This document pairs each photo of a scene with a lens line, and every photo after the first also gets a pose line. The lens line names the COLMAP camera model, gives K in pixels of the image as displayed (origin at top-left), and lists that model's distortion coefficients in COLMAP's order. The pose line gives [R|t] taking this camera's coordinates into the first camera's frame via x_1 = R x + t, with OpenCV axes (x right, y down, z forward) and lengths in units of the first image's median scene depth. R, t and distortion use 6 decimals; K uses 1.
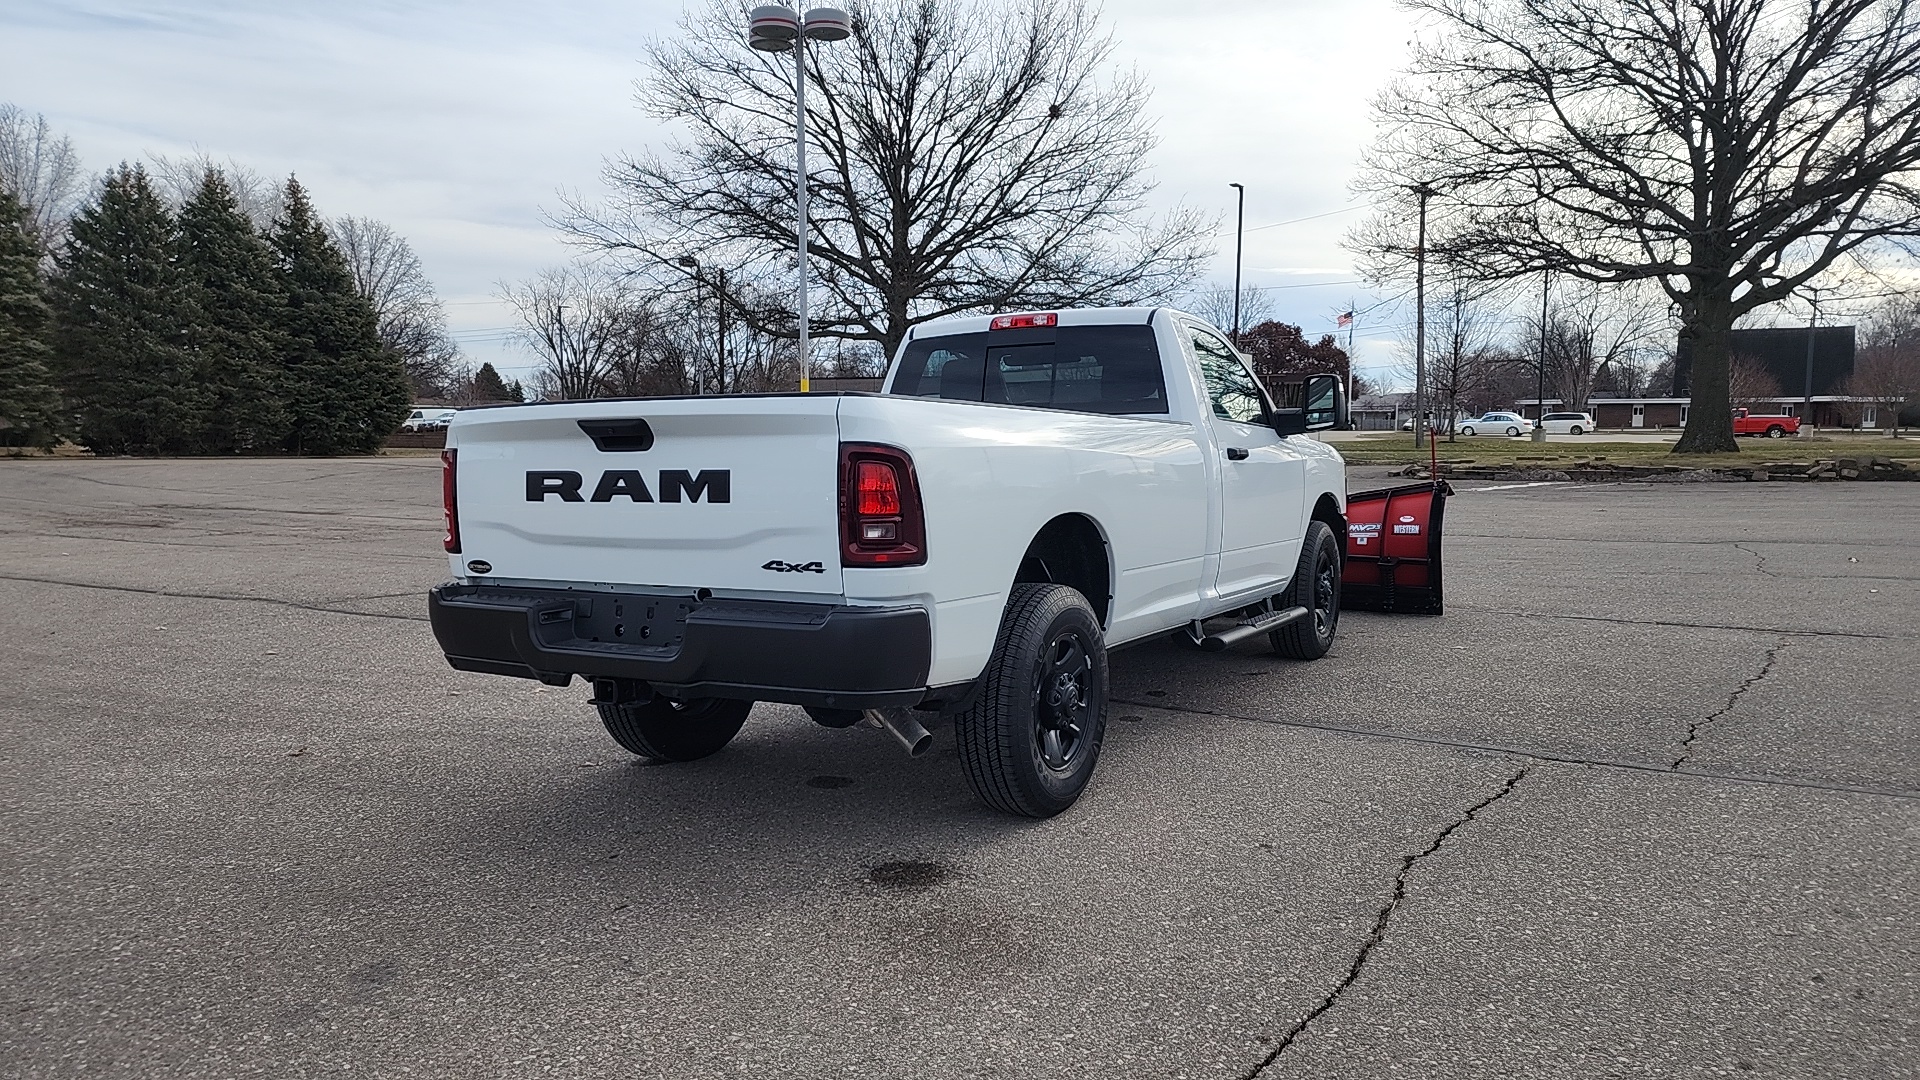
lens RADIAL K [[1256.3, 0, 953.7], [0, 1256.3, 592.1], [0, 0, 1]] dist [0.075829, -0.072725]
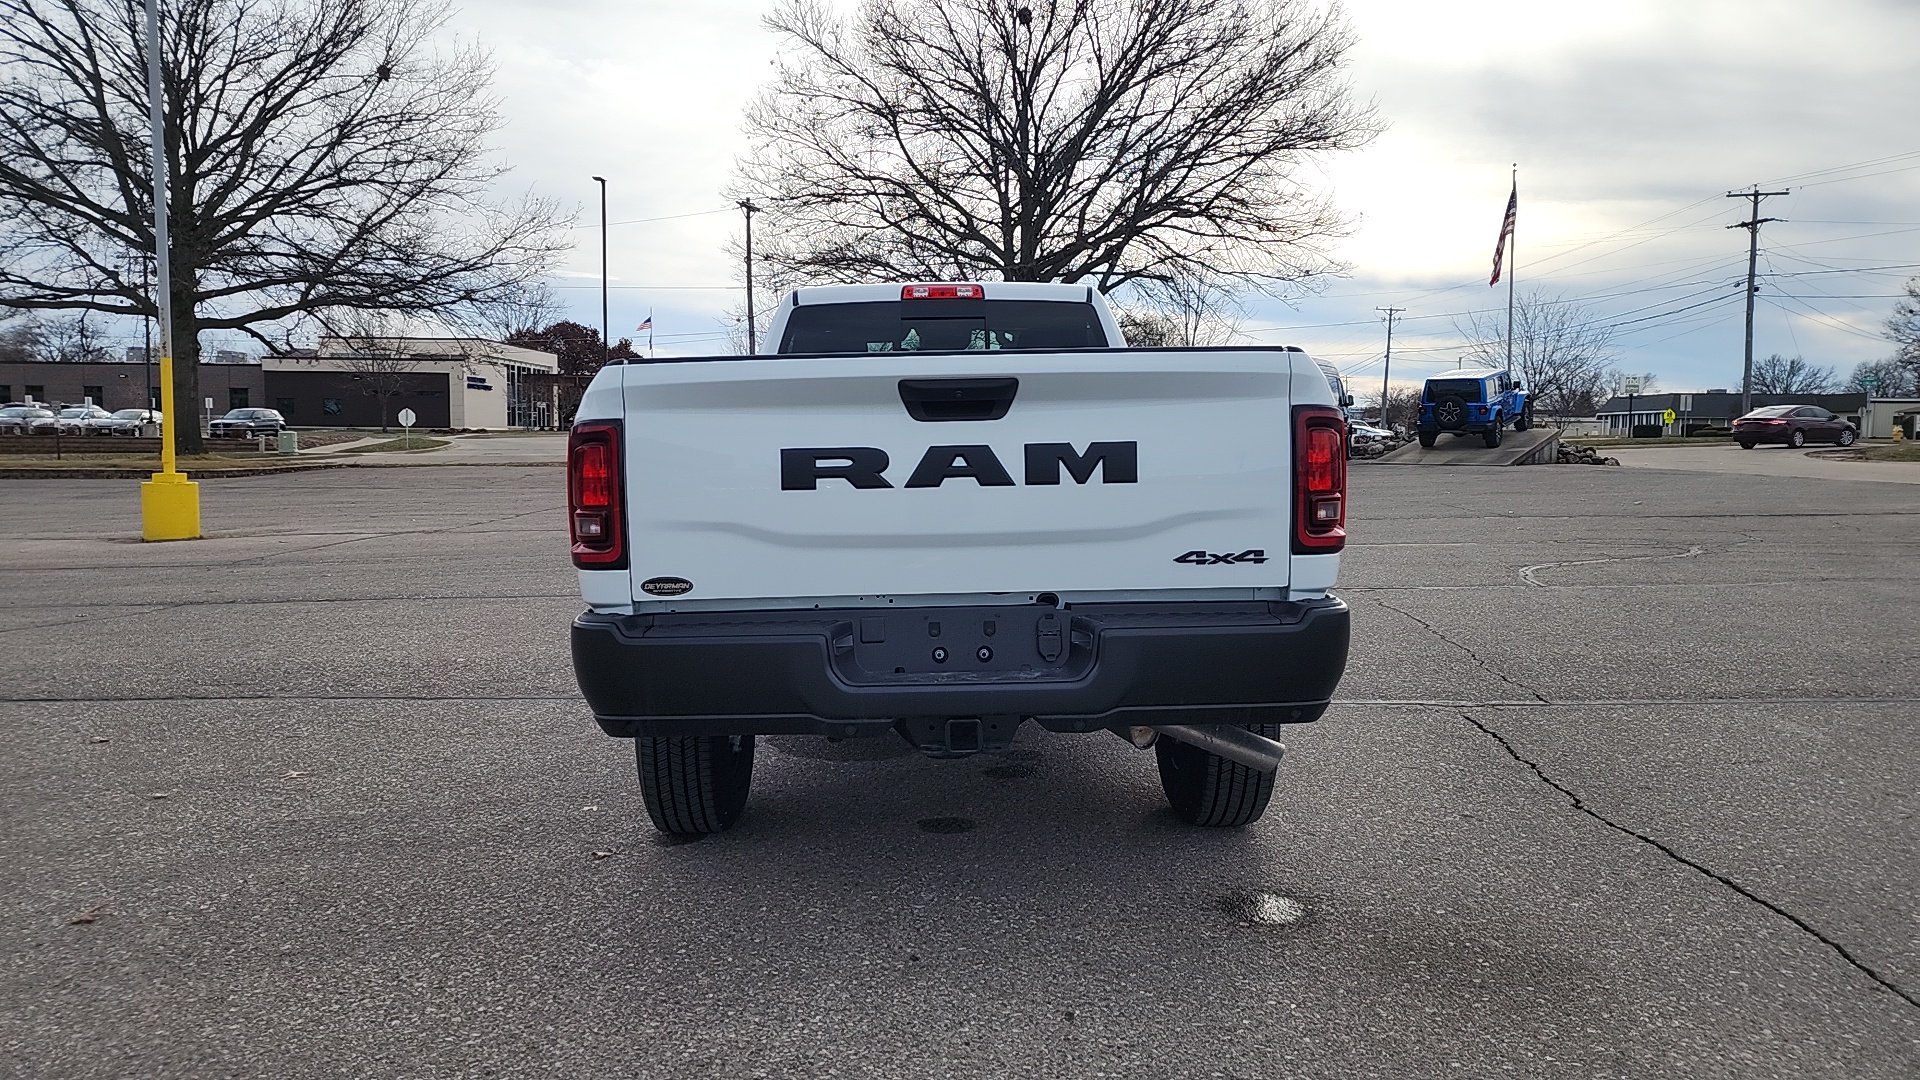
lens RADIAL K [[1261.2, 0, 958.7], [0, 1261.2, 567.1], [0, 0, 1]] dist [0.082504, -0.072435]
pose [[0.858517, -0.051042, 0.510238, -0.655315], [0.062270, 0.998047, -0.004933, -0.019106], [-0.508990, 0.036008, 0.860019, 0.345713]]
